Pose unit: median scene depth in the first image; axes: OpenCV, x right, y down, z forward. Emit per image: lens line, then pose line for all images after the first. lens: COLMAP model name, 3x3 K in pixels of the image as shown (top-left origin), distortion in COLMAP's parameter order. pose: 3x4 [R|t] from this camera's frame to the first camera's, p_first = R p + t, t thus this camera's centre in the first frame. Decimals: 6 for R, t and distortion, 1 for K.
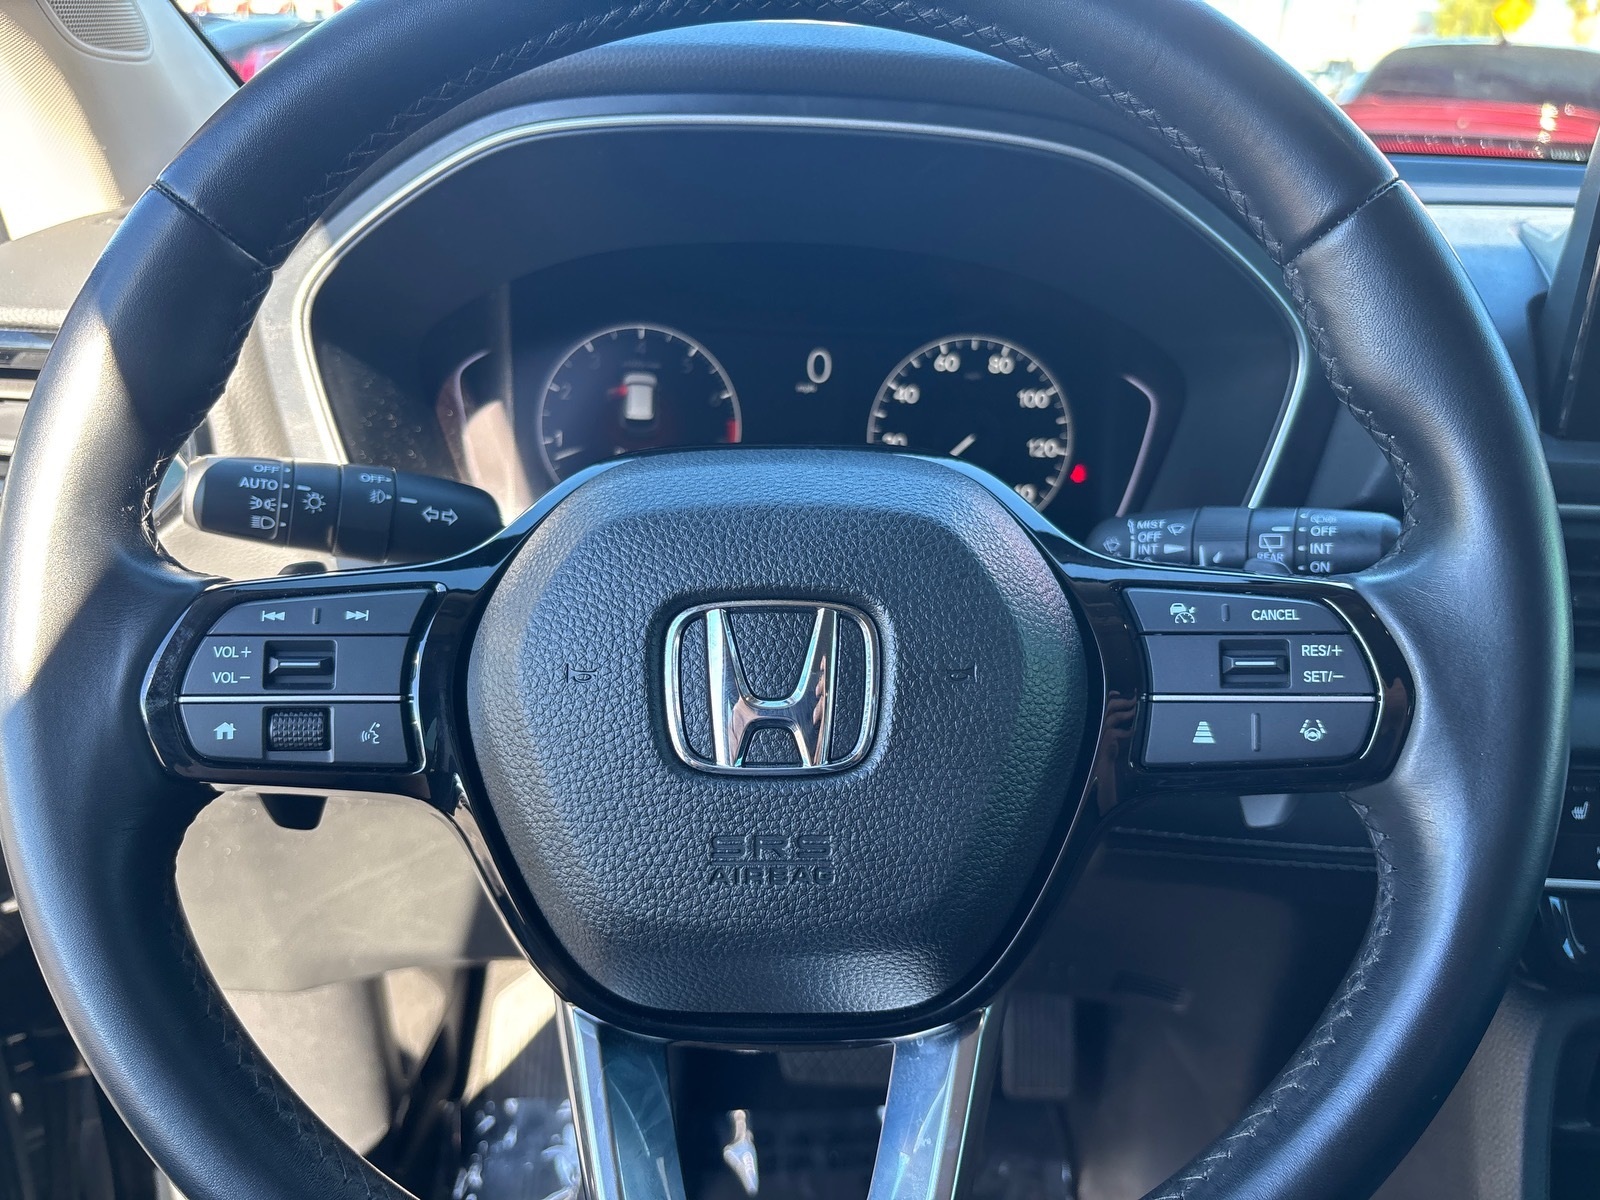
lens RADIAL K [[1211.0, 0, 800.0], [0, 1211.0, 600.0], [0, 0, 1]] dist [0.017503, -0.000926]
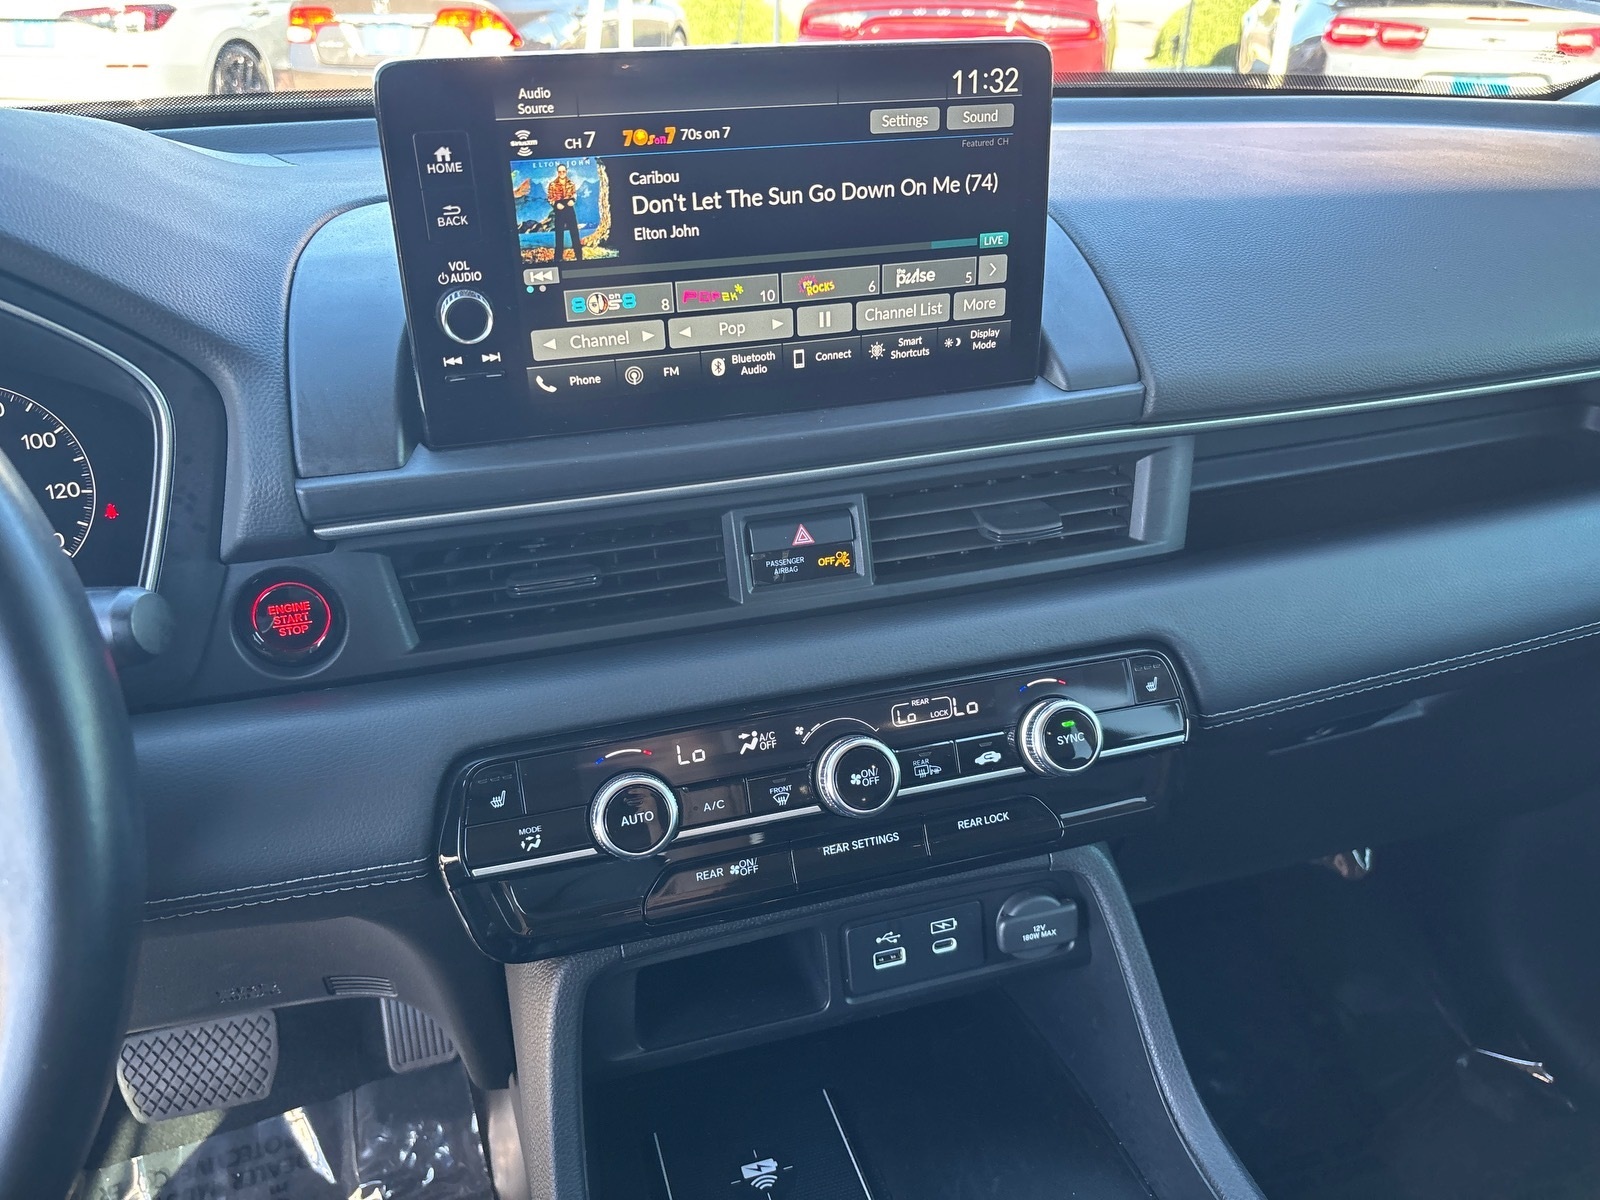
lens RADIAL K [[1211.0, 0, 800.0], [0, 1211.0, 600.0], [0, 0, 1]] dist [0.017503, -0.000926]
pose [[0.949110, -0.168829, 0.265871, 0.915847], [0.148993, 0.984433, 0.093239, -0.089445], [-0.277473, -0.048881, 0.959489, -0.124598]]
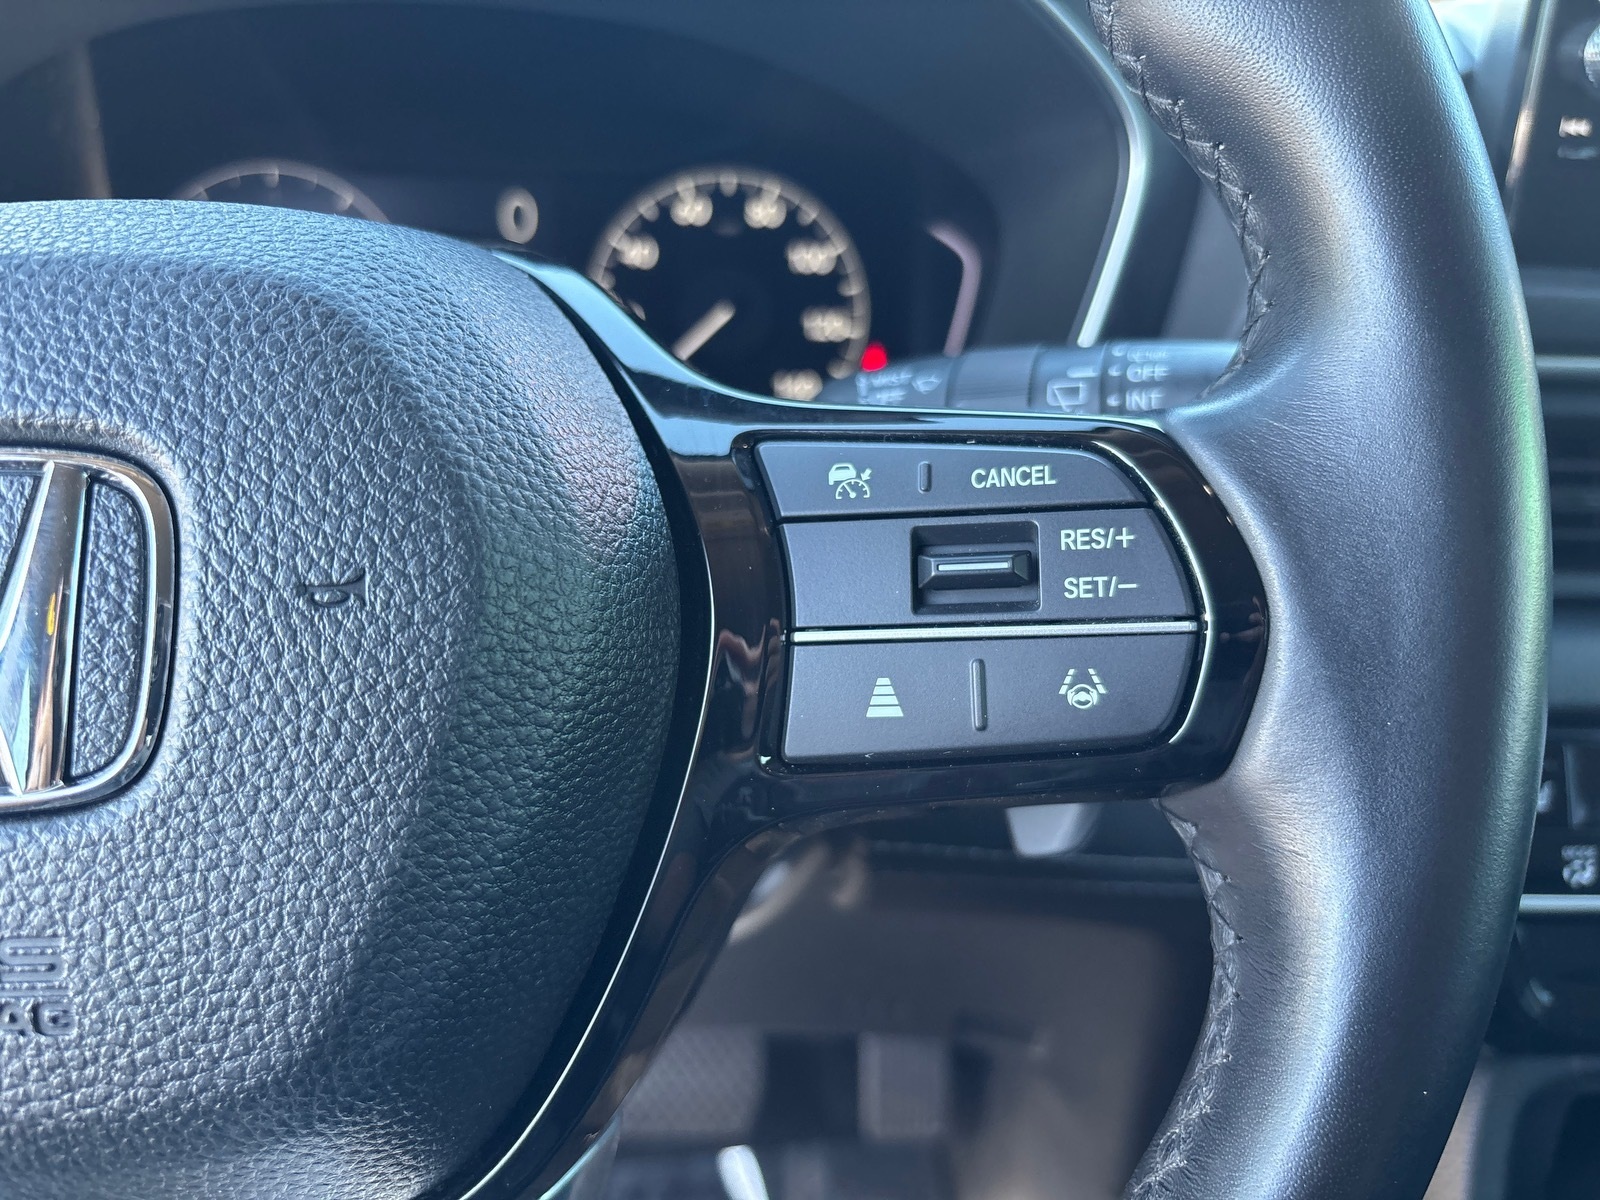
lens RADIAL K [[1259.1, 0, 791.7], [0, 1259.1, 605.8], [0, 0, 1]] dist [0.003003, -0.005651]
pose [[0.998359, -0.025170, 0.051441, 0.262197], [0.024150, 0.999501, 0.020363, 0.055431], [-0.051927, -0.019087, 0.998468, 0.448229]]
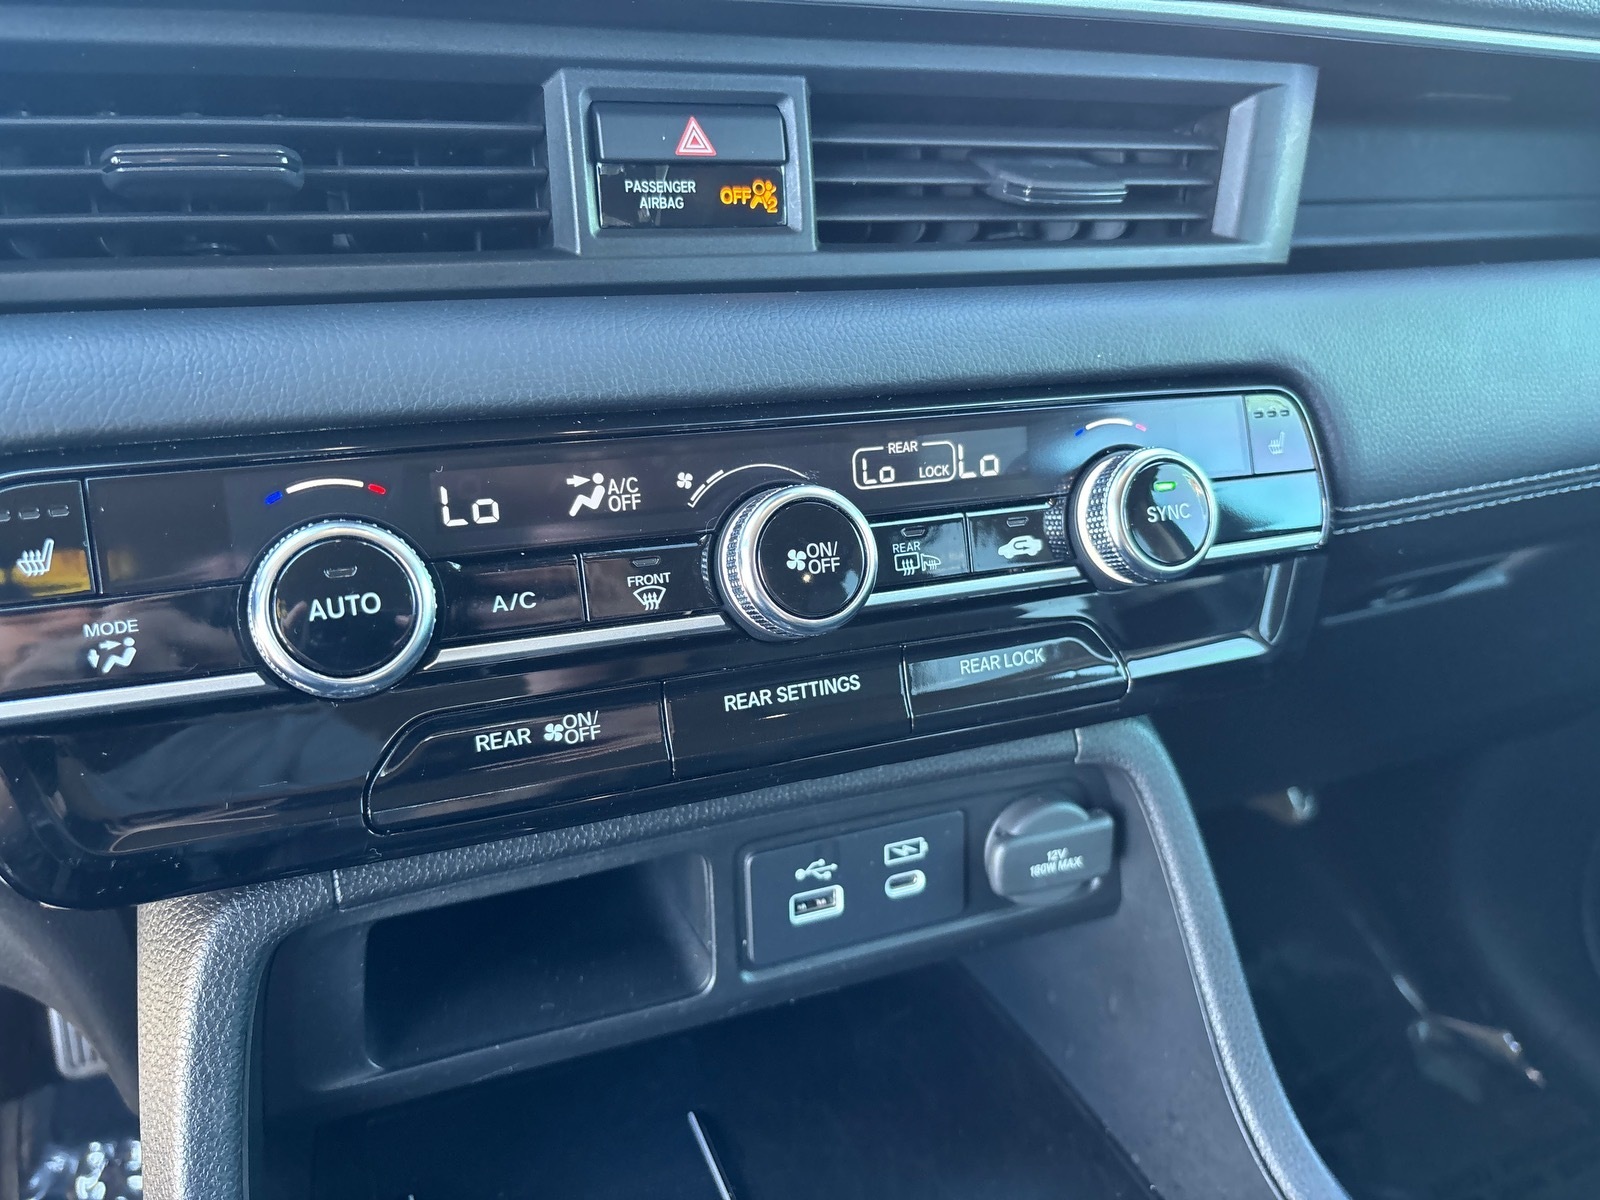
lens RADIAL K [[1259.1, 0, 791.7], [0, 1259.1, 605.8], [0, 0, 1]] dist [0.003003, -0.005651]
pose [[0.911980, -0.154750, 0.379928, 1.035561], [0.104721, 0.983258, 0.149122, 0.205282], [-0.396644, -0.096210, 0.912917, 0.585040]]
